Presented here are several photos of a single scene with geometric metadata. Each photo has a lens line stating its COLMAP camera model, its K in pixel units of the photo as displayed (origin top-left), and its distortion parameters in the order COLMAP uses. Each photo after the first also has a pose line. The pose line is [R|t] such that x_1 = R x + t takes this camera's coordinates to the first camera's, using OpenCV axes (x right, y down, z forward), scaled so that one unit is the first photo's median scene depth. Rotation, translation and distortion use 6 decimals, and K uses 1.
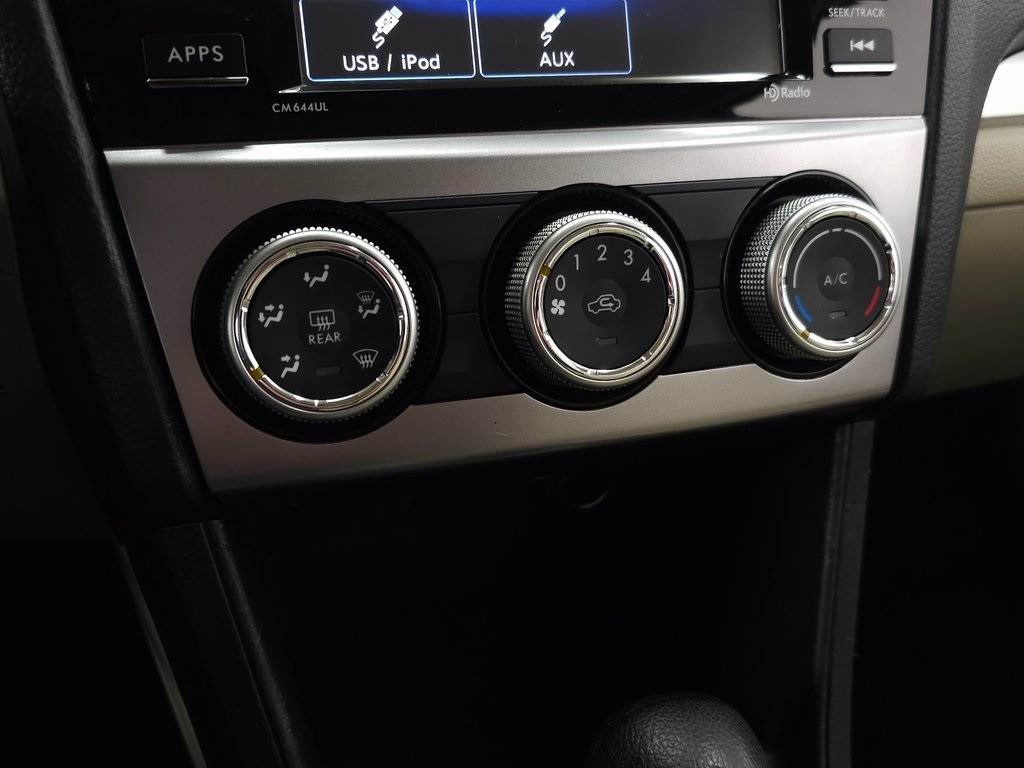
lens RADIAL K [[931.5, 0, 511.9], [0, 931.5, 402.1], [0, 0, 1]] dist [0.063242, -0.178636]
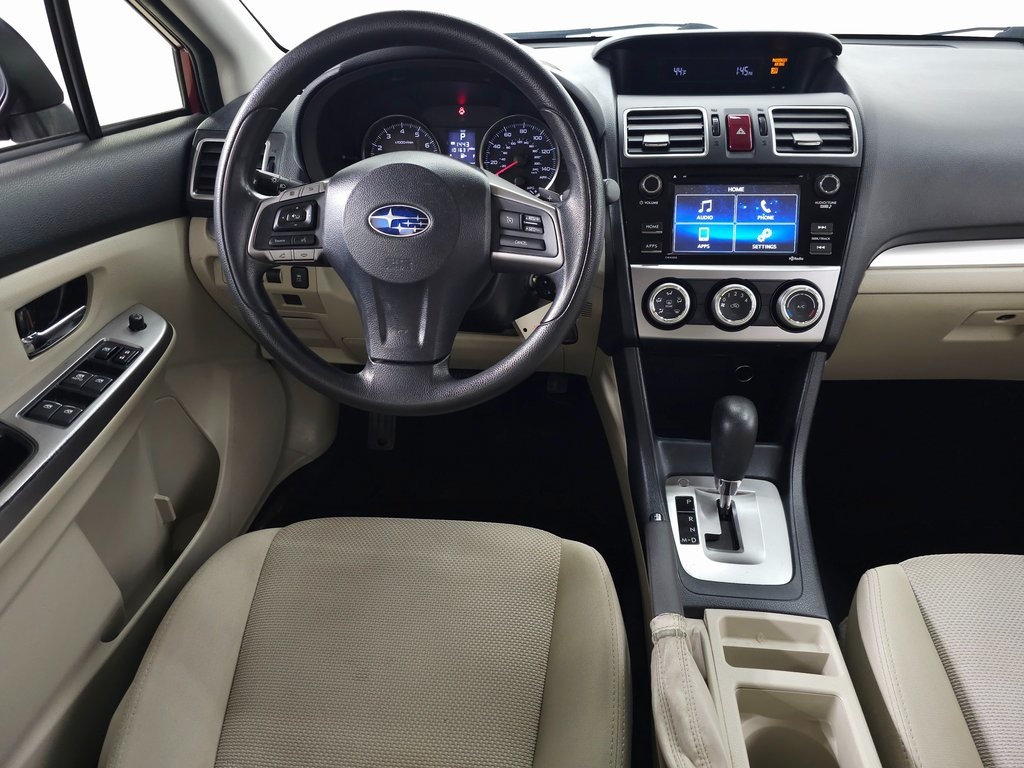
lens RADIAL K [[679.3, 0, 512.0], [0, 679.3, 384.0], [0, 0, 1]] dist [0.051223, -0.076939]
pose [[0.912466, 0.139261, -0.384725, 0.428721], [-0.153235, 0.988173, -0.005739, 0.433193], [0.379375, 0.064190, 0.923014, -2.310279]]
